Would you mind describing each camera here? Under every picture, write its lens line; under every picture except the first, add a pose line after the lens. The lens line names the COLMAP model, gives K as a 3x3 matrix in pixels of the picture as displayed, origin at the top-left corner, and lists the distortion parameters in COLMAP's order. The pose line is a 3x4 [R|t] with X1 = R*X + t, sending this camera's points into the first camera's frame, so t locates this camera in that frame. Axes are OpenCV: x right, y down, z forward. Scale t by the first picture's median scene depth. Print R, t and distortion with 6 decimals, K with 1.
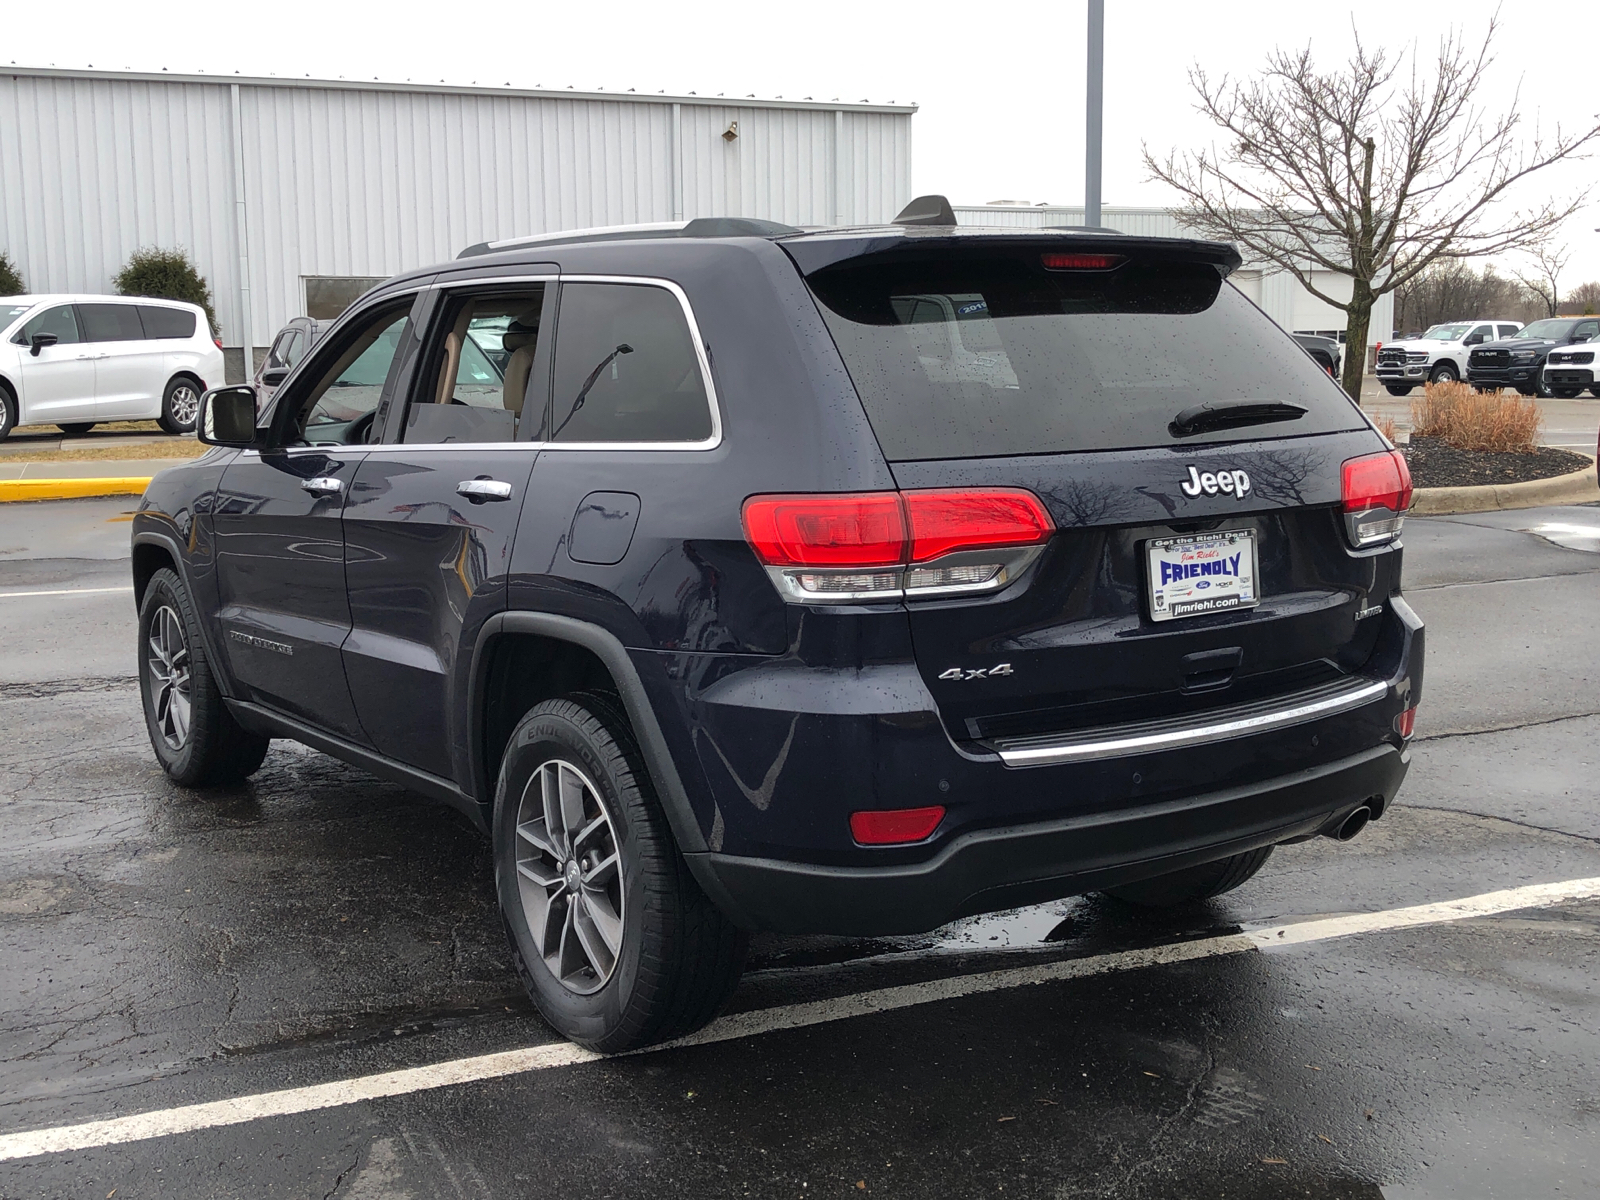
lens RADIAL K [[1810.4, 0, 793.9], [0, 1810.4, 547.5], [0, 0, 1]] dist [0.161379, -0.518602]
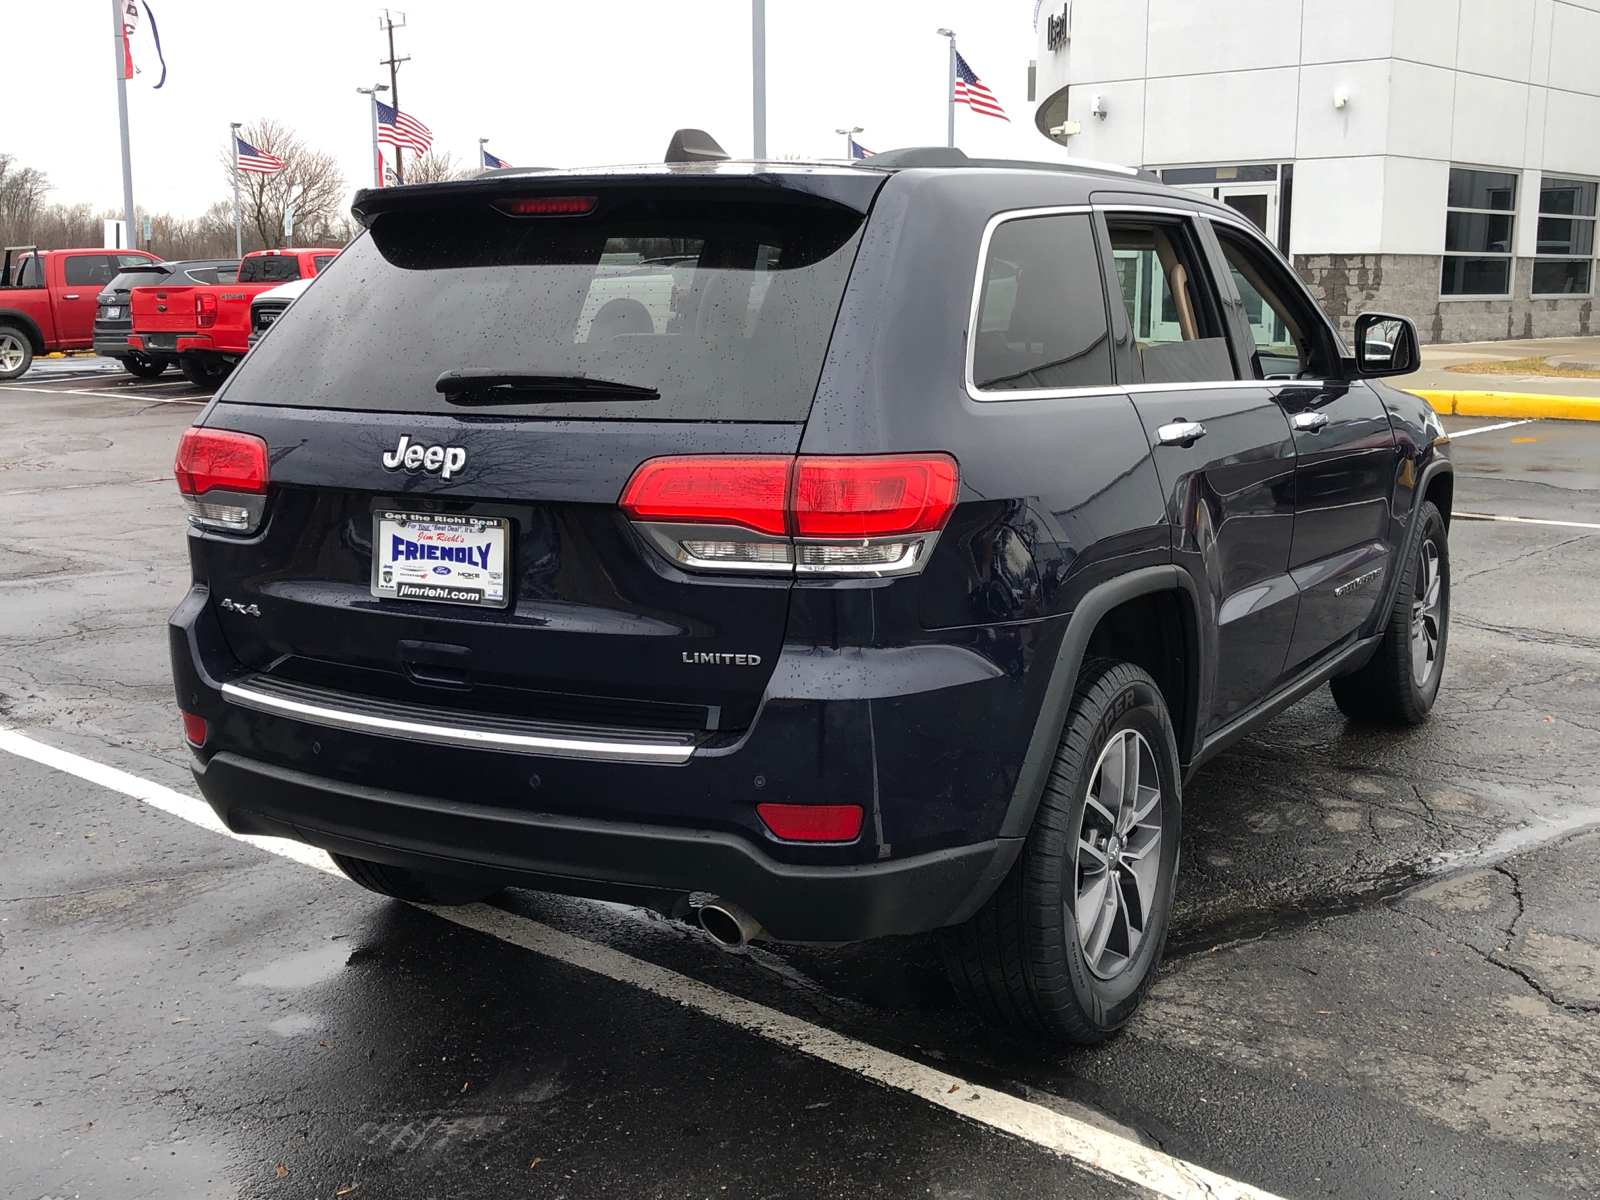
lens RADIAL K [[1810.4, 0, 793.9], [0, 1810.4, 547.5], [0, 0, 1]] dist [0.161379, -0.518602]
pose [[0.428312, 0.145657, -0.891814, 1.091460], [-0.100423, 0.988482, 0.113215, -0.109247], [0.898033, 0.041067, 0.438007, 0.755507]]
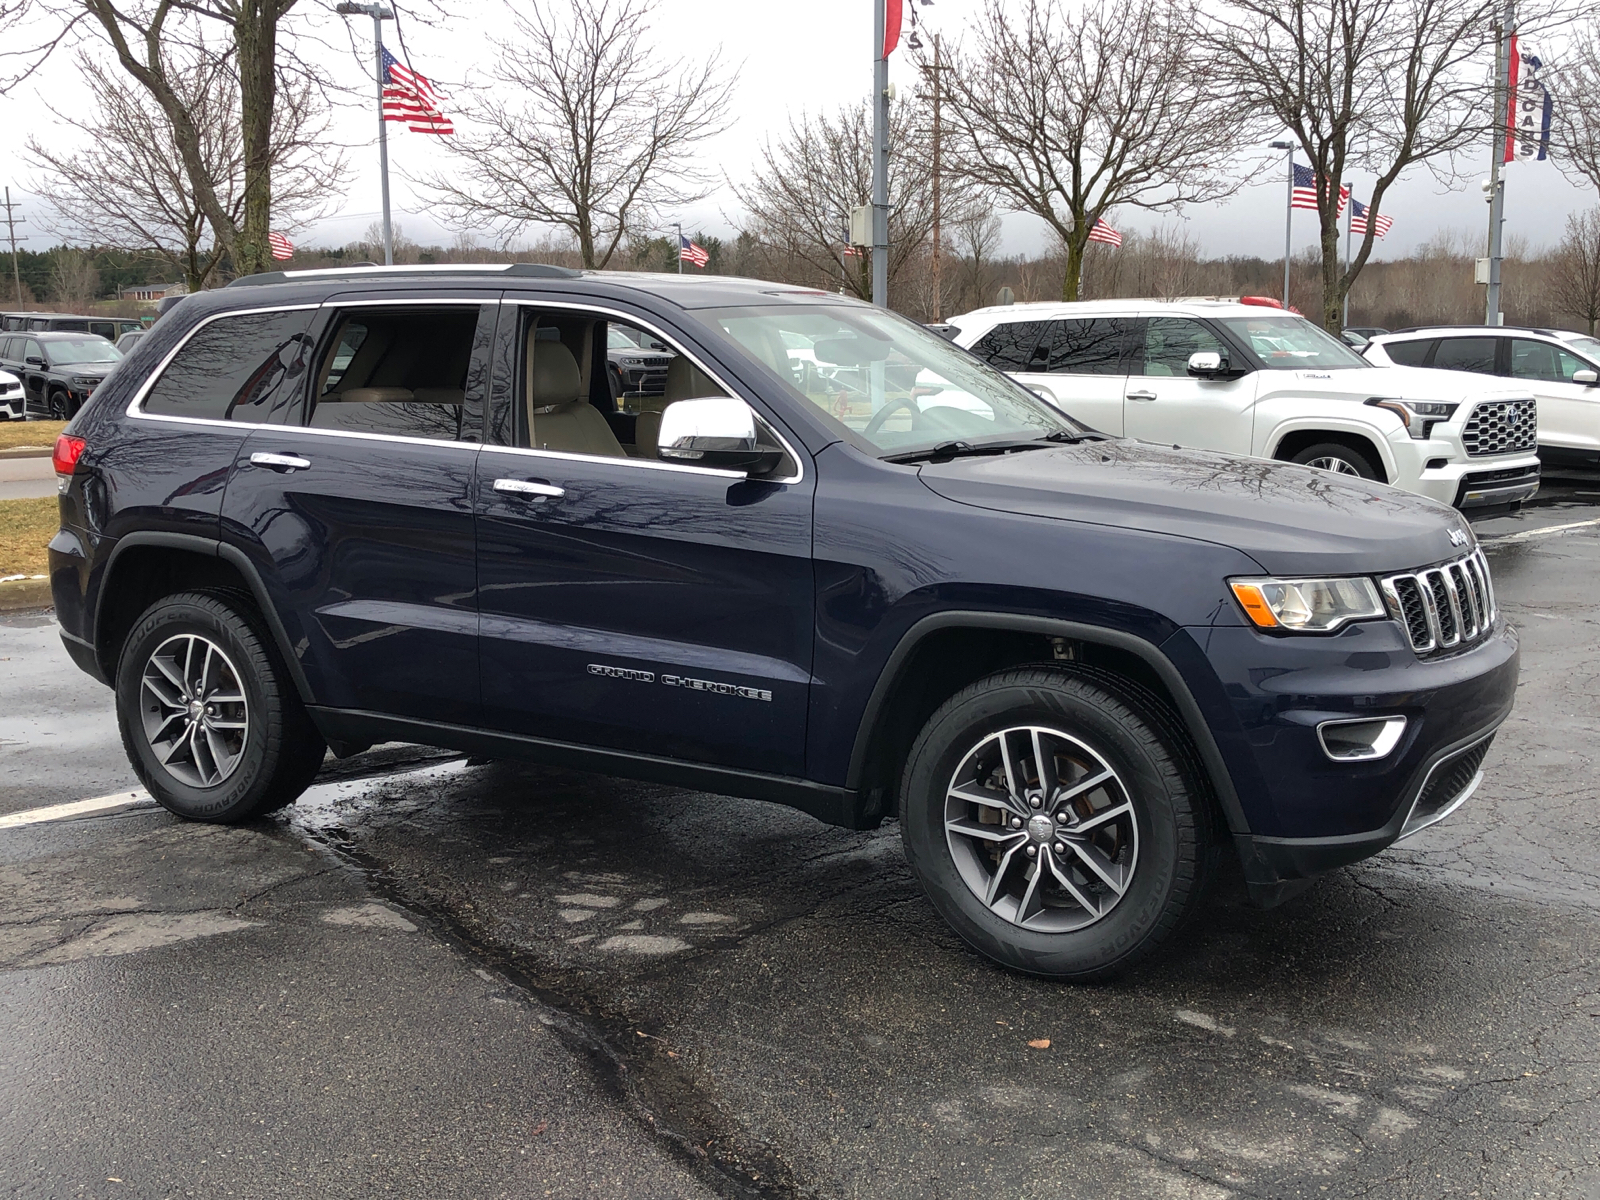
lens RADIAL K [[1810.4, 0, 793.9], [0, 1810.4, 547.5], [0, 0, 1]] dist [0.161379, -0.518602]
pose [[-0.910840, 0.070032, -0.406776, 0.455326], [-0.024819, 0.974425, 0.223336, -0.362568], [0.412014, 0.213519, -0.885807, 2.997708]]
